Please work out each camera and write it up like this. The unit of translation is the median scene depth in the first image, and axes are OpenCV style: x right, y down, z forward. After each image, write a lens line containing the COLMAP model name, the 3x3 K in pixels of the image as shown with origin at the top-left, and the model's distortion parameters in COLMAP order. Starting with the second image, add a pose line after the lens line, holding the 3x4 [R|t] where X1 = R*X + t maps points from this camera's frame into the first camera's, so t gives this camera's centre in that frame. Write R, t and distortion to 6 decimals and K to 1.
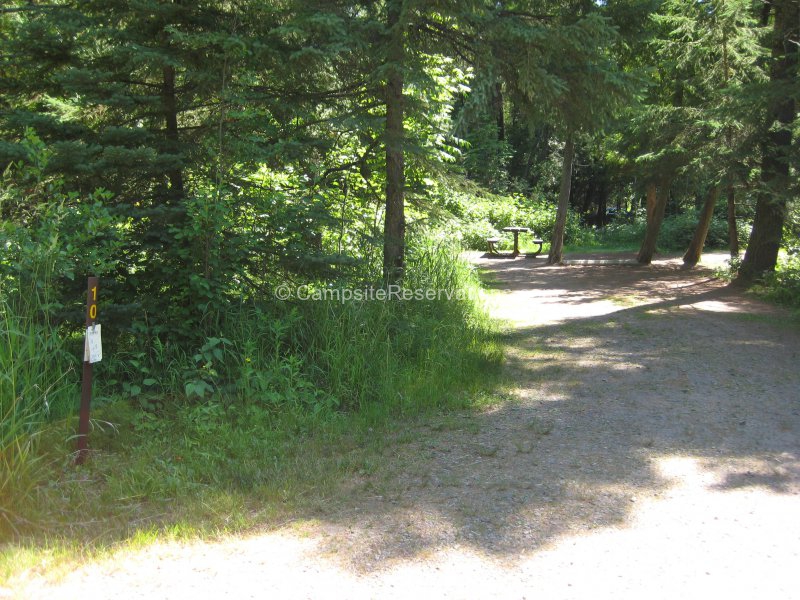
lens RADIAL K [[867.4, 0, 400.0], [0, 867.4, 300.0], [0, 0, 1]] dist [-0.119113, 0.137221]
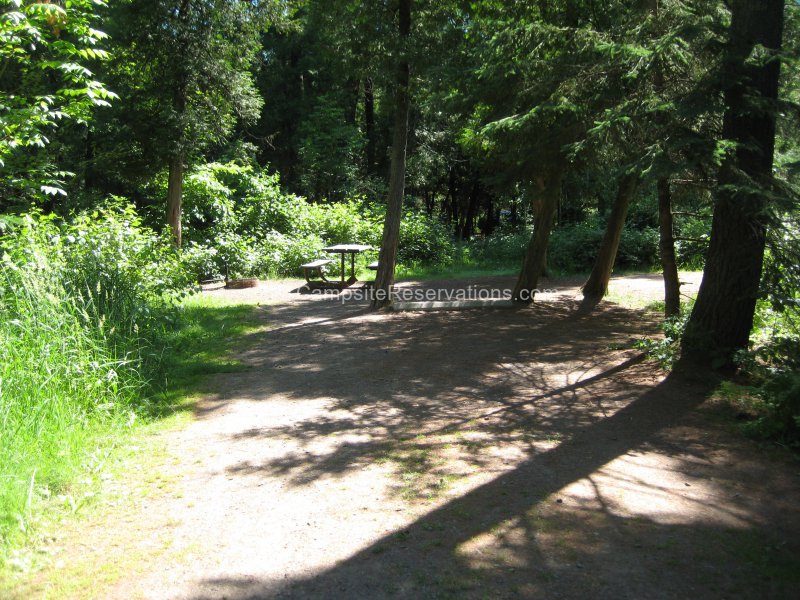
lens RADIAL K [[867.4, 0, 400.0], [0, 867.4, 300.0], [0, 0, 1]] dist [-0.119113, 0.137221]
pose [[0.994417, -0.017933, 0.103989, 0.113587], [0.018376, 0.999826, -0.003307, -0.040828], [-0.103912, 0.005200, 0.994573, 0.330727]]
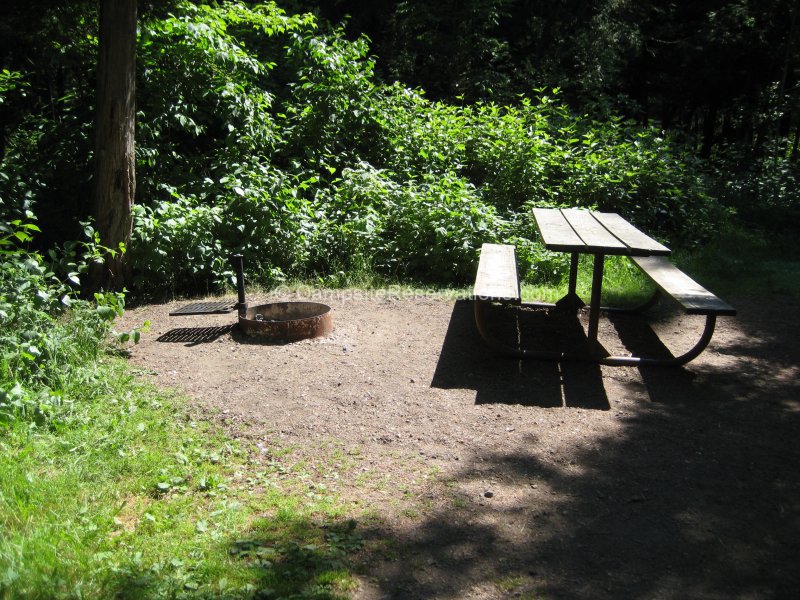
lens RADIAL K [[867.4, 0, 400.0], [0, 867.4, 300.0], [0, 0, 1]] dist [-0.119113, 0.137221]
pose [[0.998513, 0.012374, 0.053092, 0.075958], [-0.017376, 0.995344, 0.094811, -0.092517], [-0.051672, -0.095593, 0.994078, 0.836380]]
